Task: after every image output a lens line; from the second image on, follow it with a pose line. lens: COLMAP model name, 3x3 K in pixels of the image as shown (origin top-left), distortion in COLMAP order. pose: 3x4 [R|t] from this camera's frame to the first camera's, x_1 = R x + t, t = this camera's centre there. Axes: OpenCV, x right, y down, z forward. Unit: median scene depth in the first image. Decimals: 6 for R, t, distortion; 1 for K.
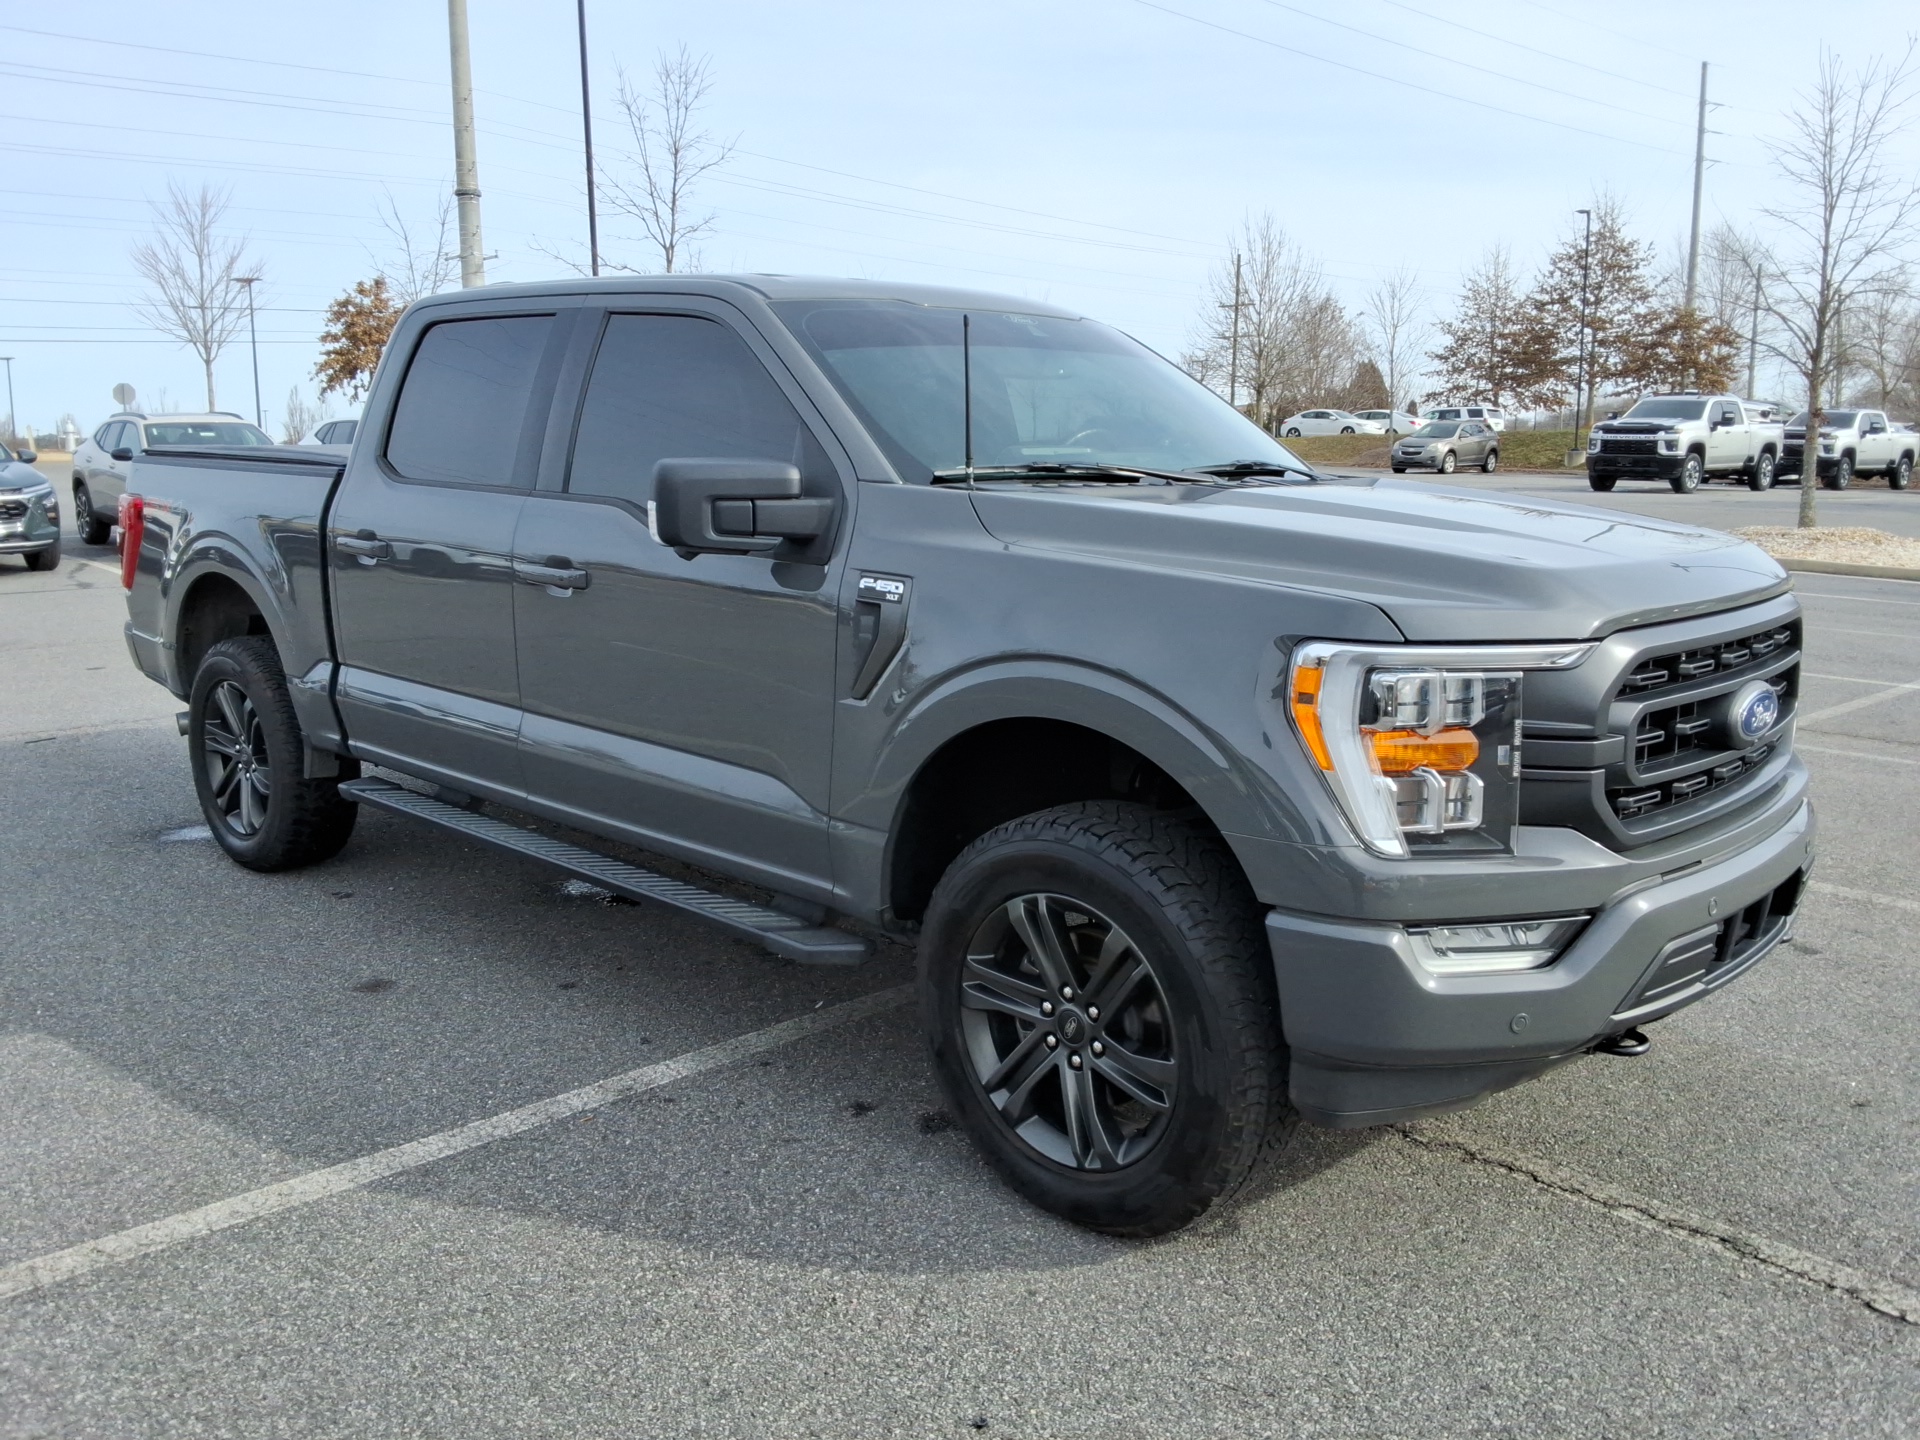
lens RADIAL K [[1529.9, 0, 976.8], [0, 1529.9, 707.0], [0, 0, 1]] dist [0.122657, -0.190022]
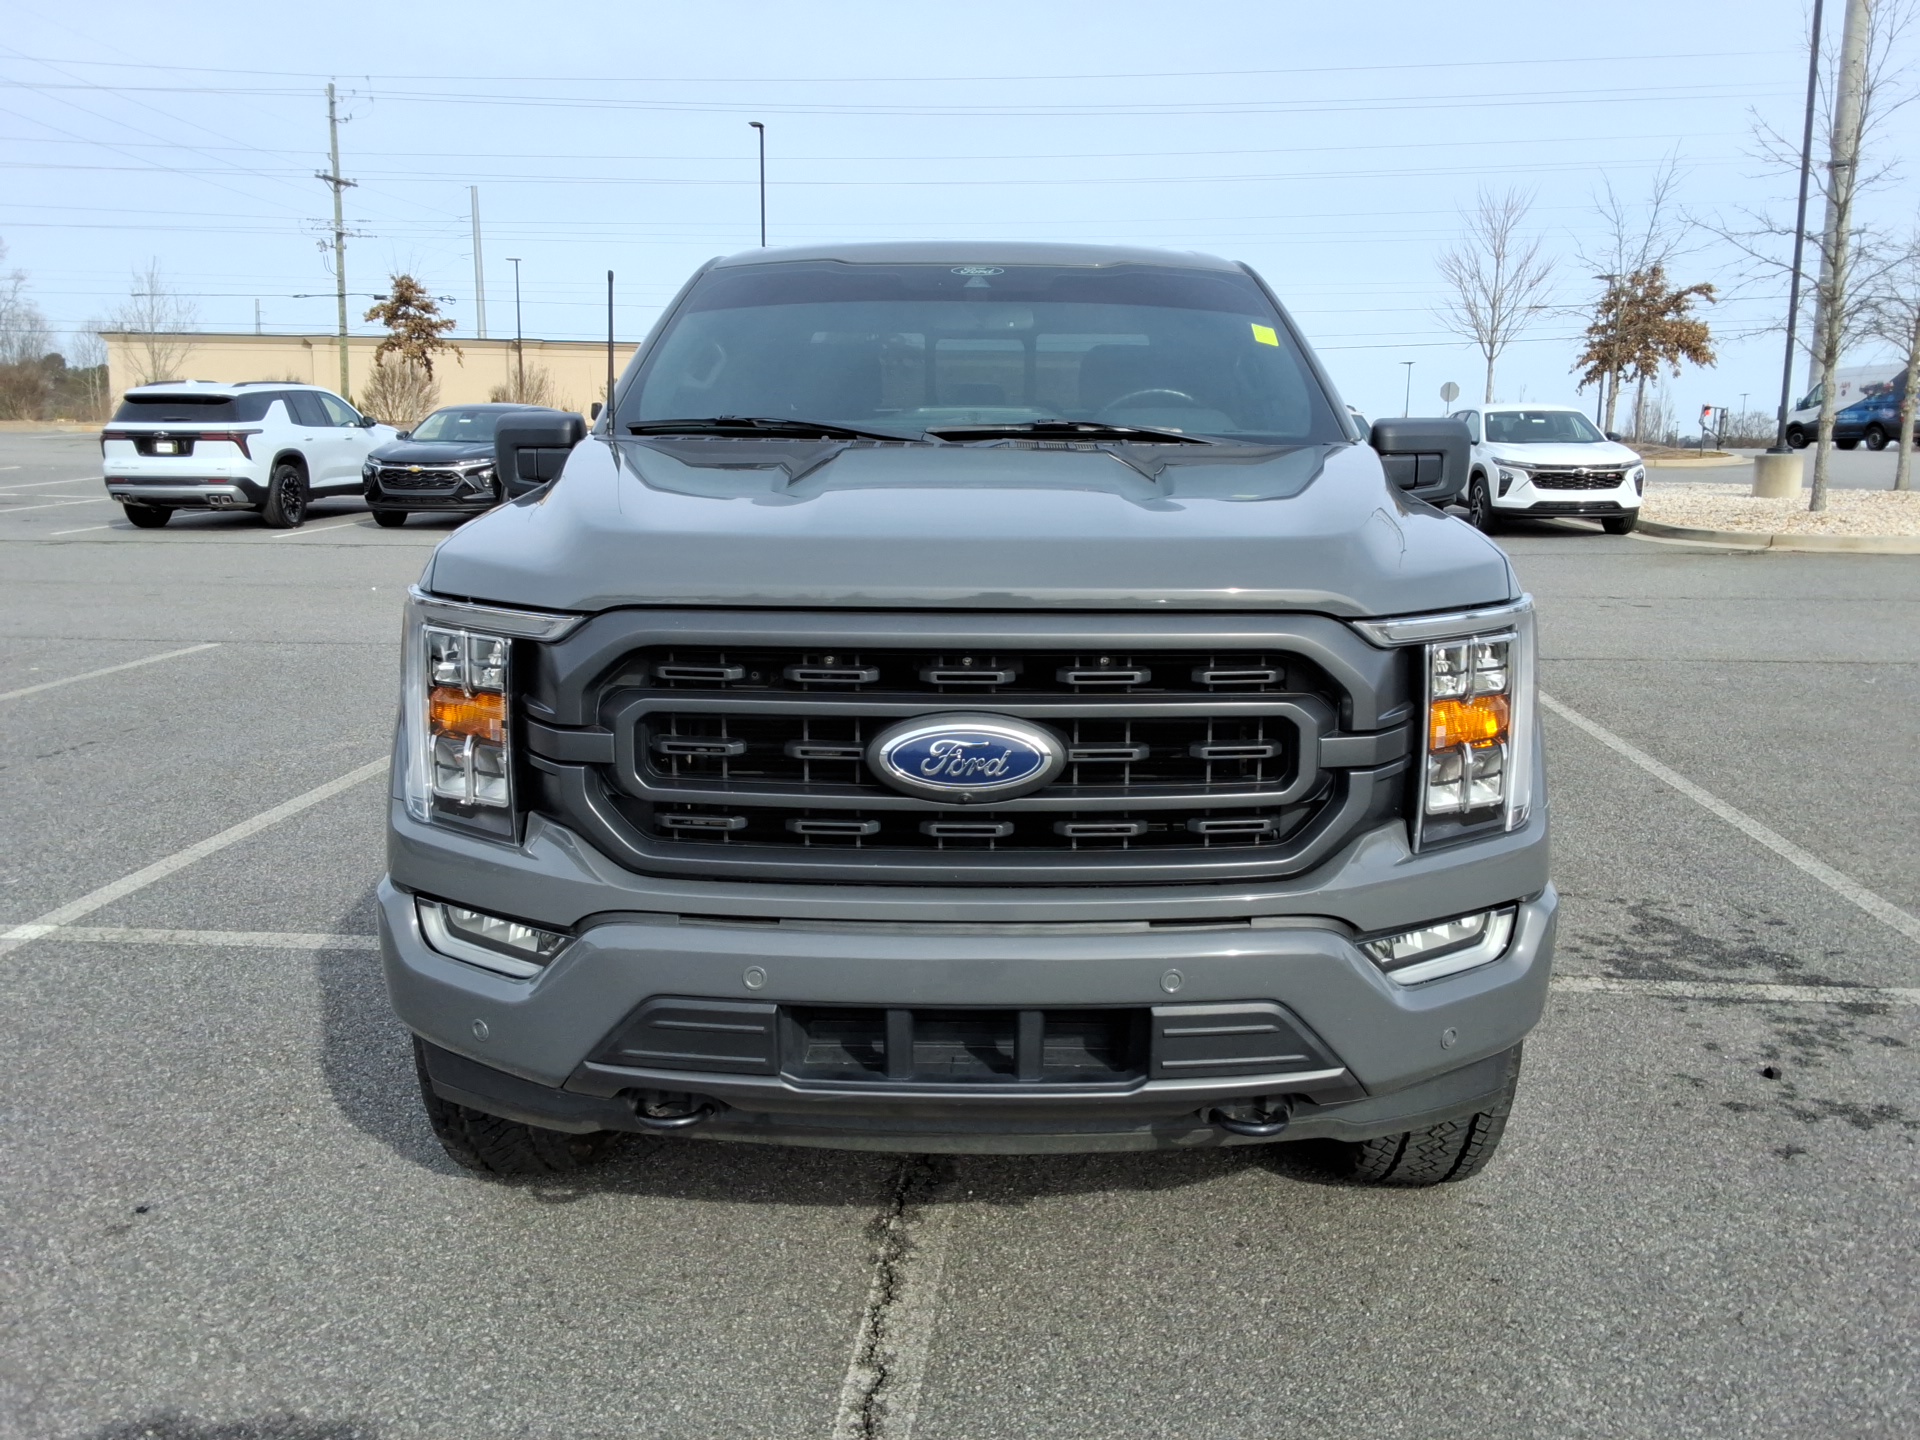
lens RADIAL K [[1529.9, 0, 976.8], [0, 1529.9, 707.0], [0, 0, 1]] dist [0.122657, -0.190022]
pose [[0.673070, 0.133013, -0.727519, 0.076215], [-0.130863, 0.989592, 0.059860, -0.004650], [0.727909, 0.054915, 0.683471, 0.038468]]
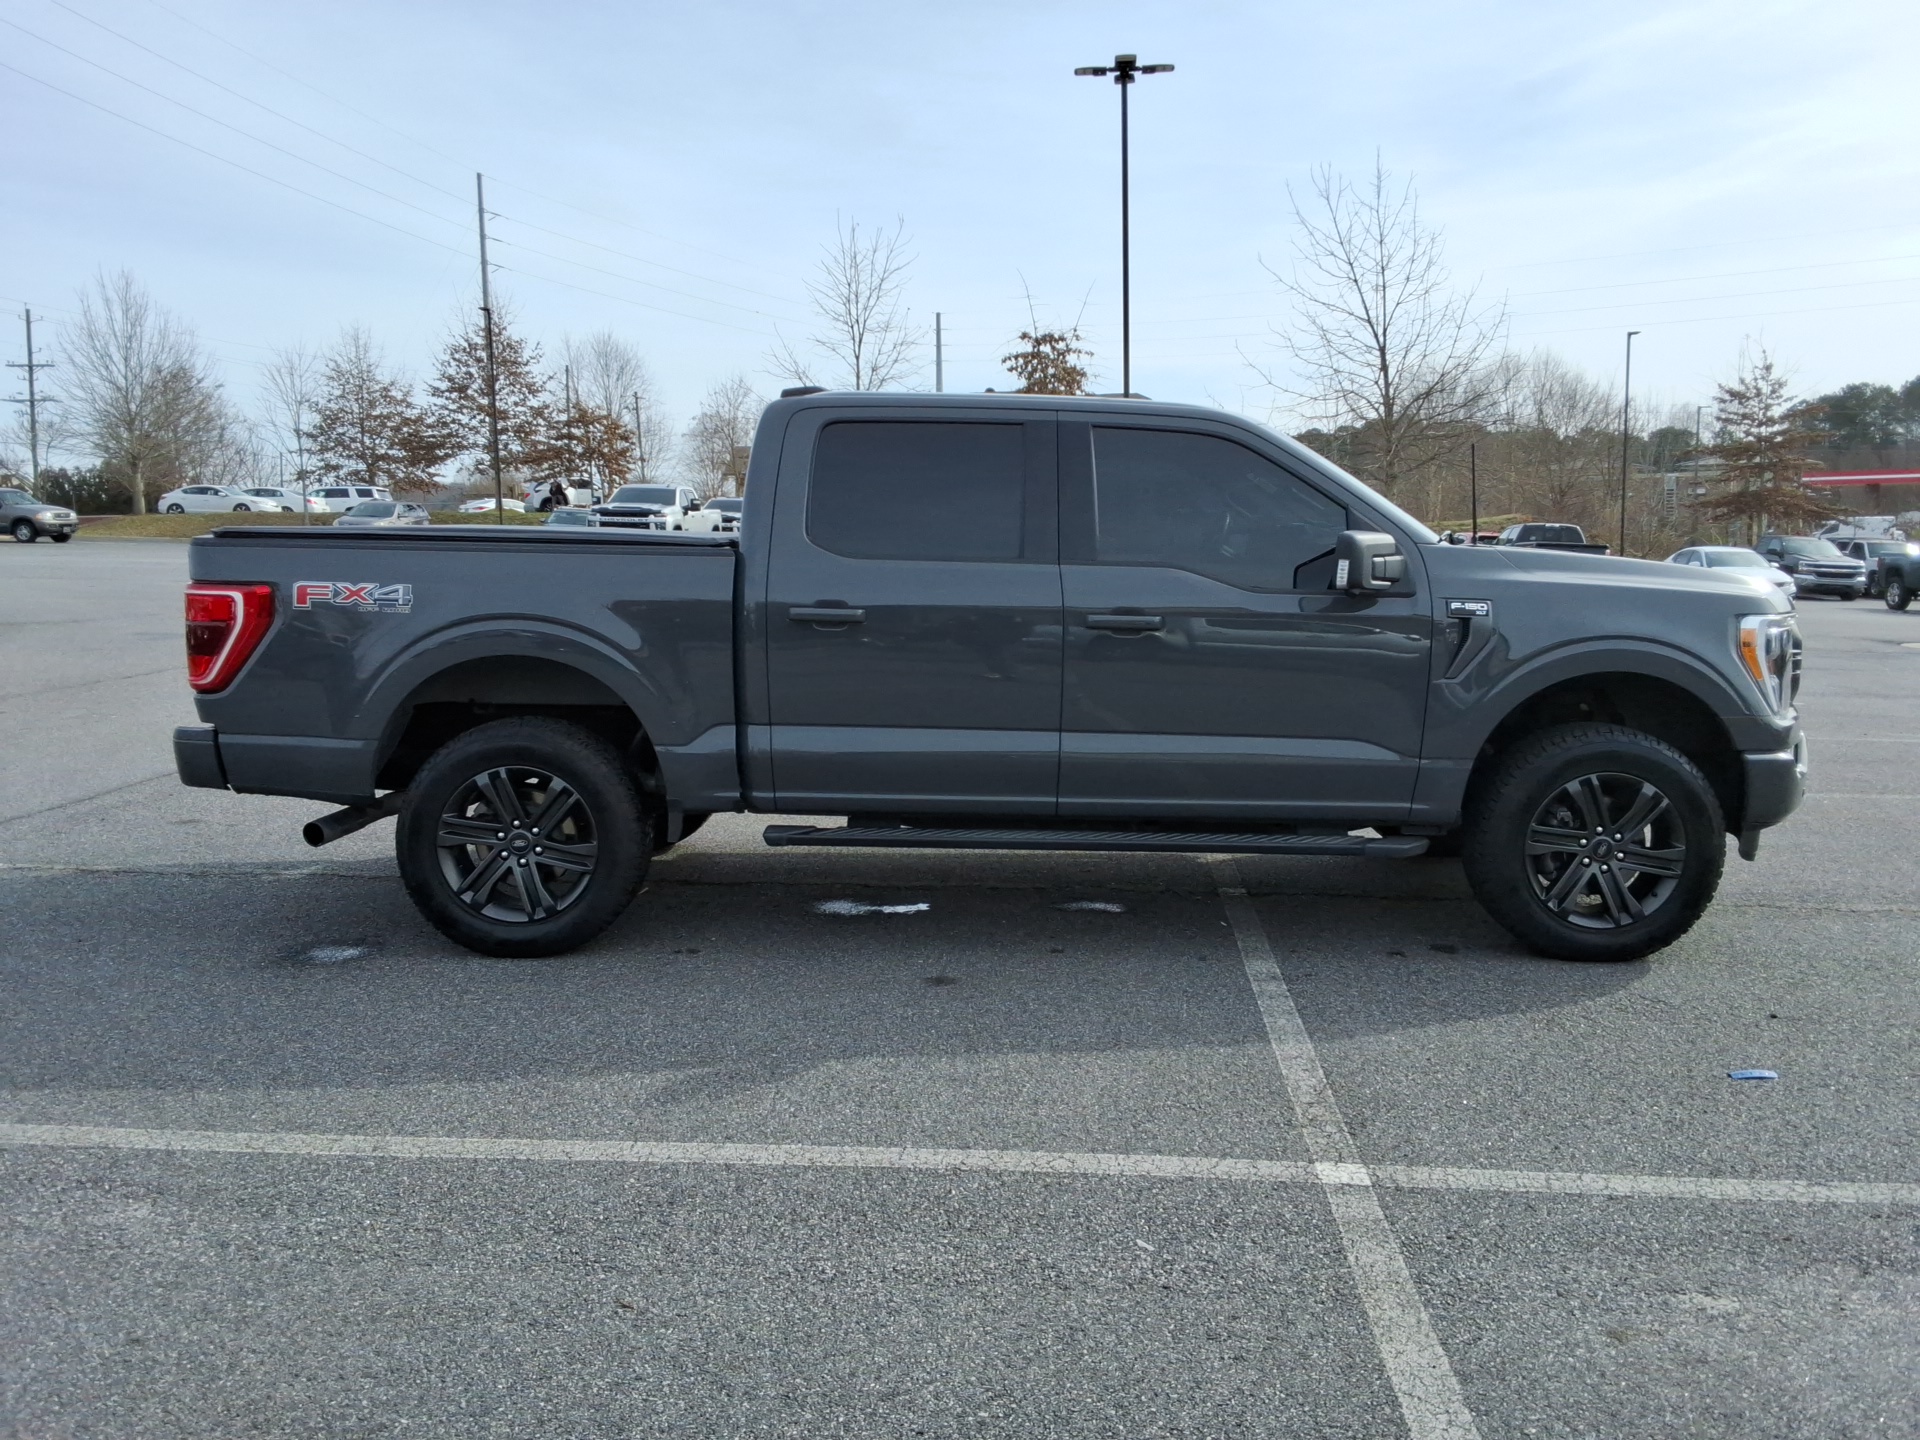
lens RADIAL K [[1529.9, 0, 976.8], [0, 1529.9, 707.0], [0, 0, 1]] dist [0.122657, -0.190022]
pose [[0.735591, -0.080282, 0.672652, -0.124004], [0.114233, 0.993434, -0.006353, -0.001791], [-0.667725, 0.081512, 0.739931, 0.011337]]
